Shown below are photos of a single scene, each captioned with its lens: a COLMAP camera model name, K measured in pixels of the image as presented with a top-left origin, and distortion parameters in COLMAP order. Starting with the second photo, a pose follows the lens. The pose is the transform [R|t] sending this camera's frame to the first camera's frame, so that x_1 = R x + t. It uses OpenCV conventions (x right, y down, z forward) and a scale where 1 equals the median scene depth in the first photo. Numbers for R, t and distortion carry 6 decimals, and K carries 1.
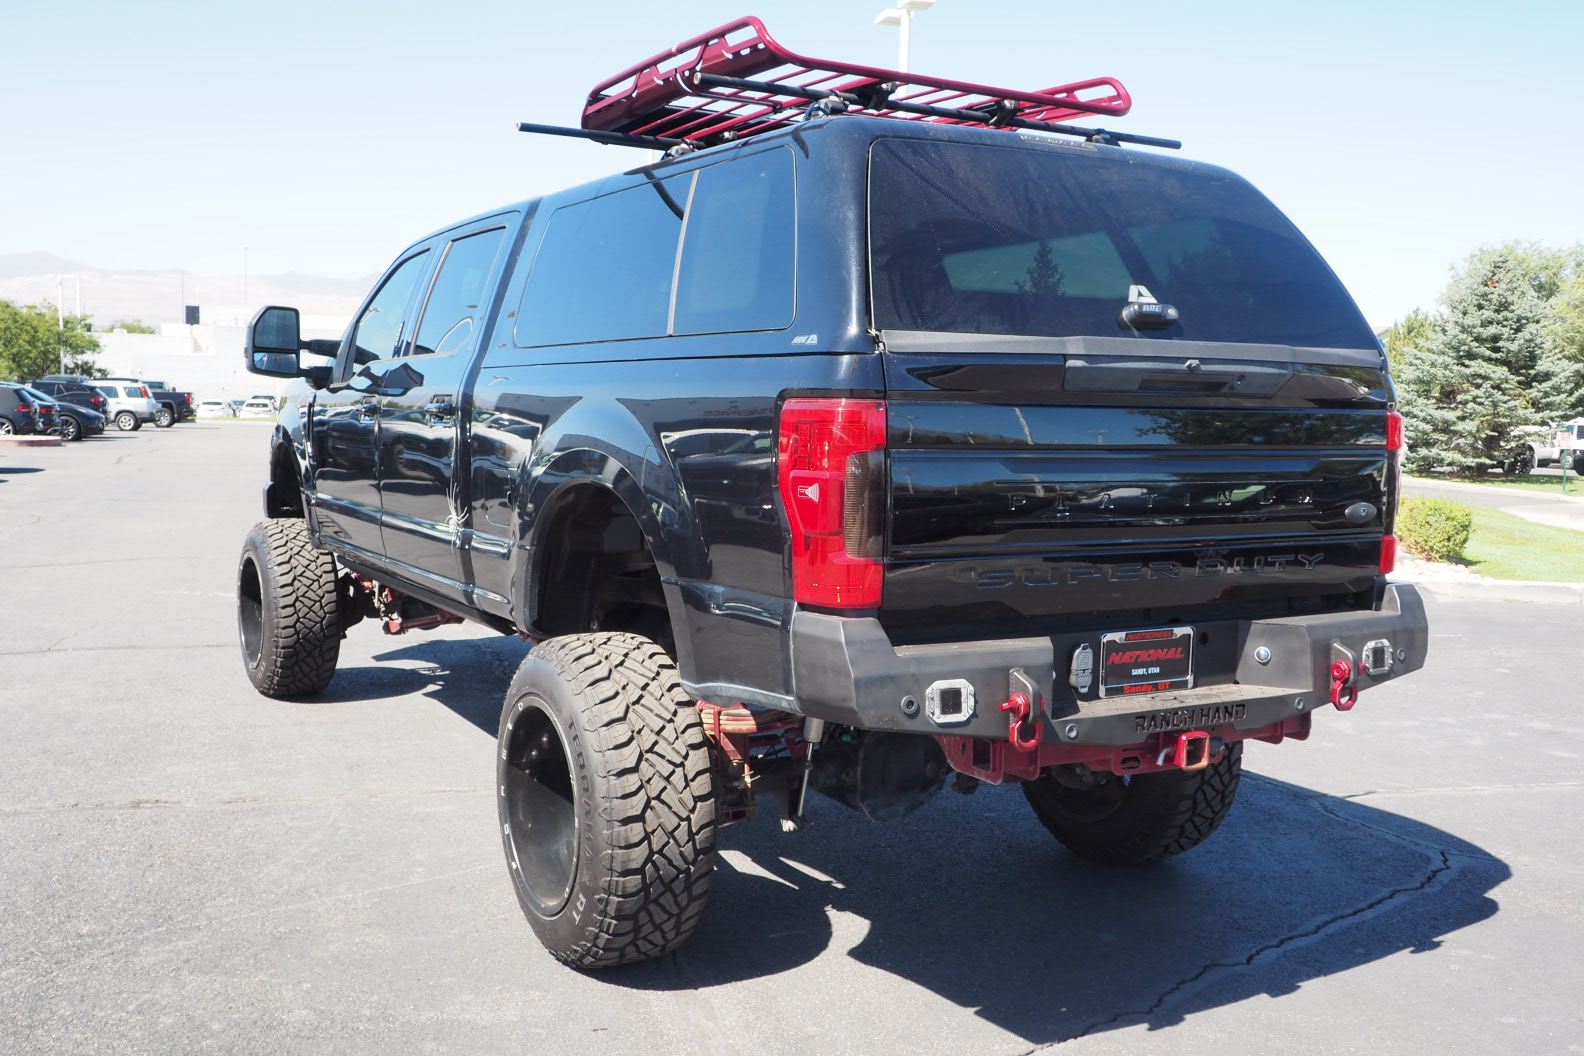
lens RADIAL K [[1469.0, 0, 763.8], [0, 1469.0, 527.4], [0, 0, 1]] dist [-0.017002, 0.004451]
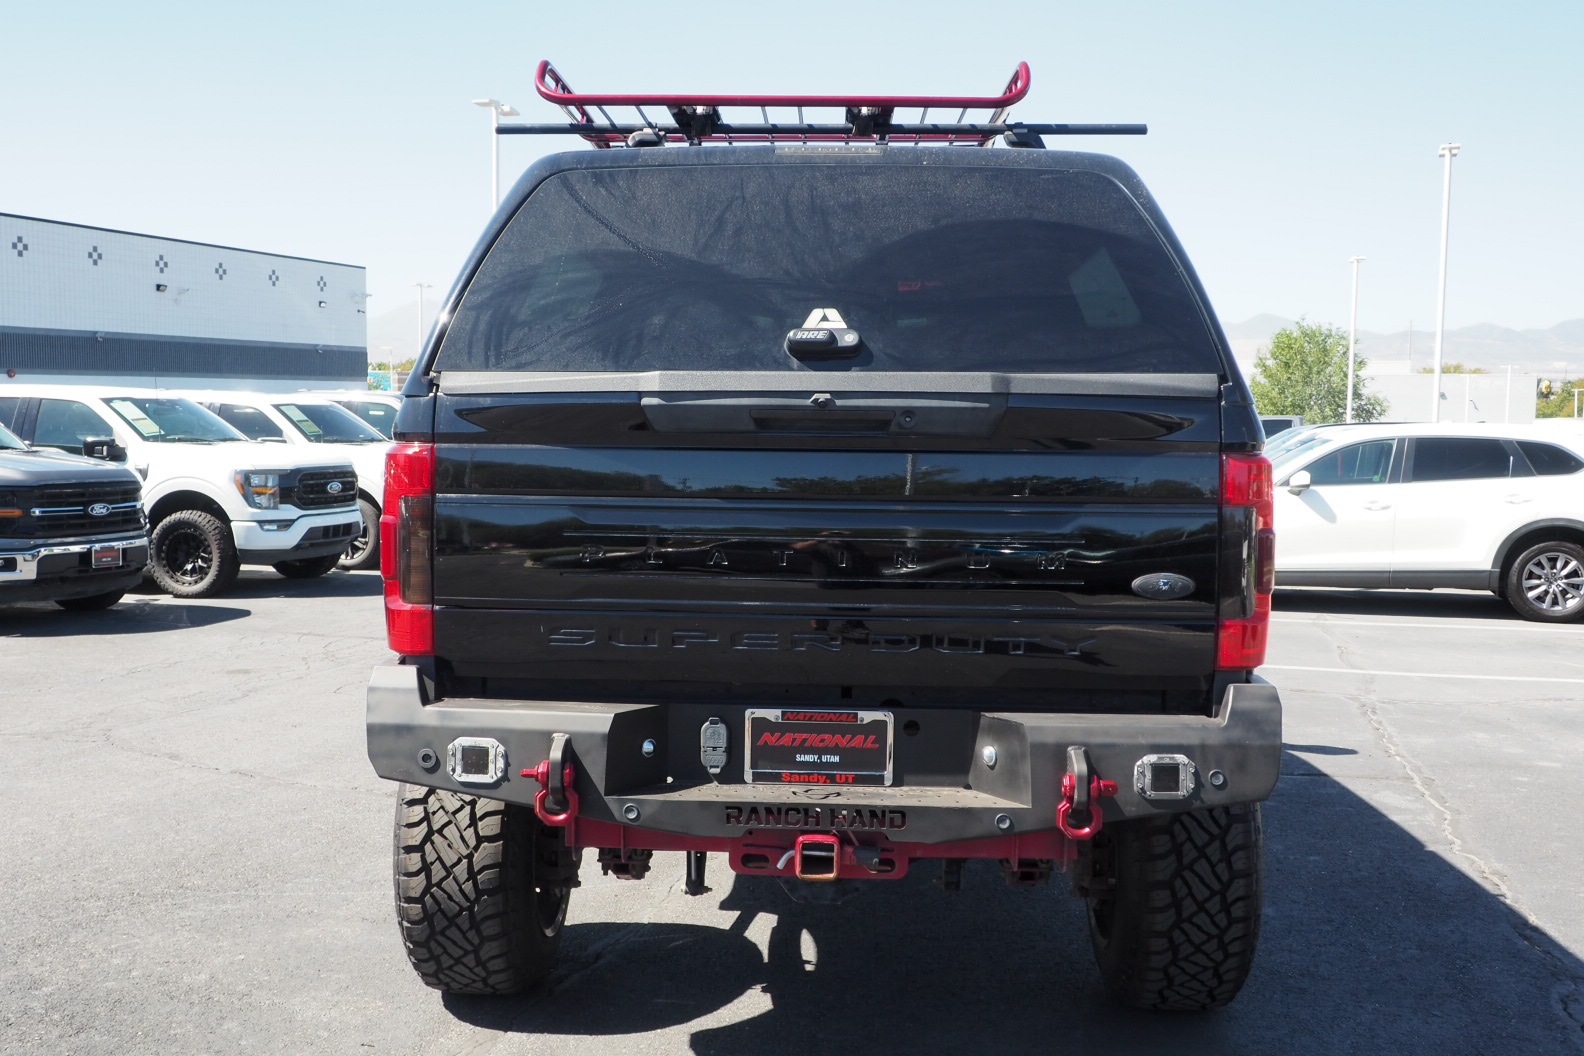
lens RADIAL K [[1469.0, 0, 763.8], [0, 1469.0, 527.4], [0, 0, 1]] dist [-0.017002, 0.004451]
pose [[0.846151, 0.024862, -0.532364, 0.663910], [-0.041887, 0.998924, -0.019925, -0.017338], [0.531295, 0.039159, 0.846281, 0.247265]]
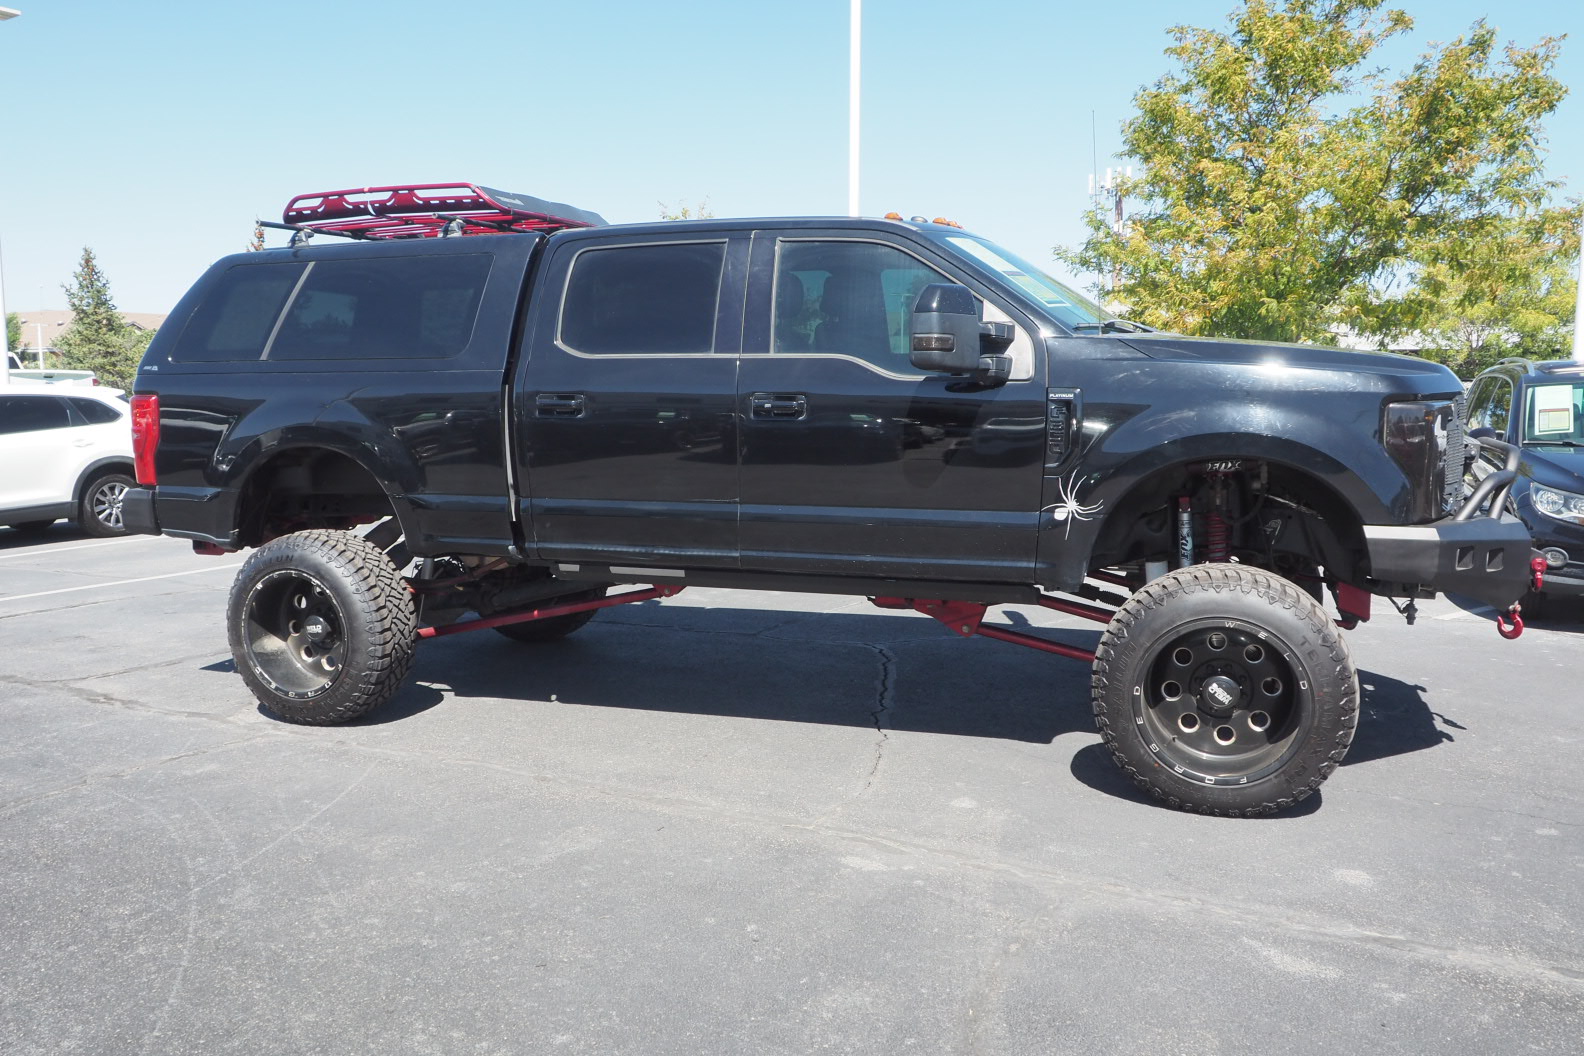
lens RADIAL K [[1192.8, 0, 792.0], [0, 1192.8, 528.0], [0, 0, 1]] dist [0.002158, 0.001445]
pose [[0.702530, -0.092015, 0.705681, -0.814236], [0.075315, 0.995650, 0.054846, -0.010360], [-0.707658, 0.014617, 0.706404, 0.062779]]
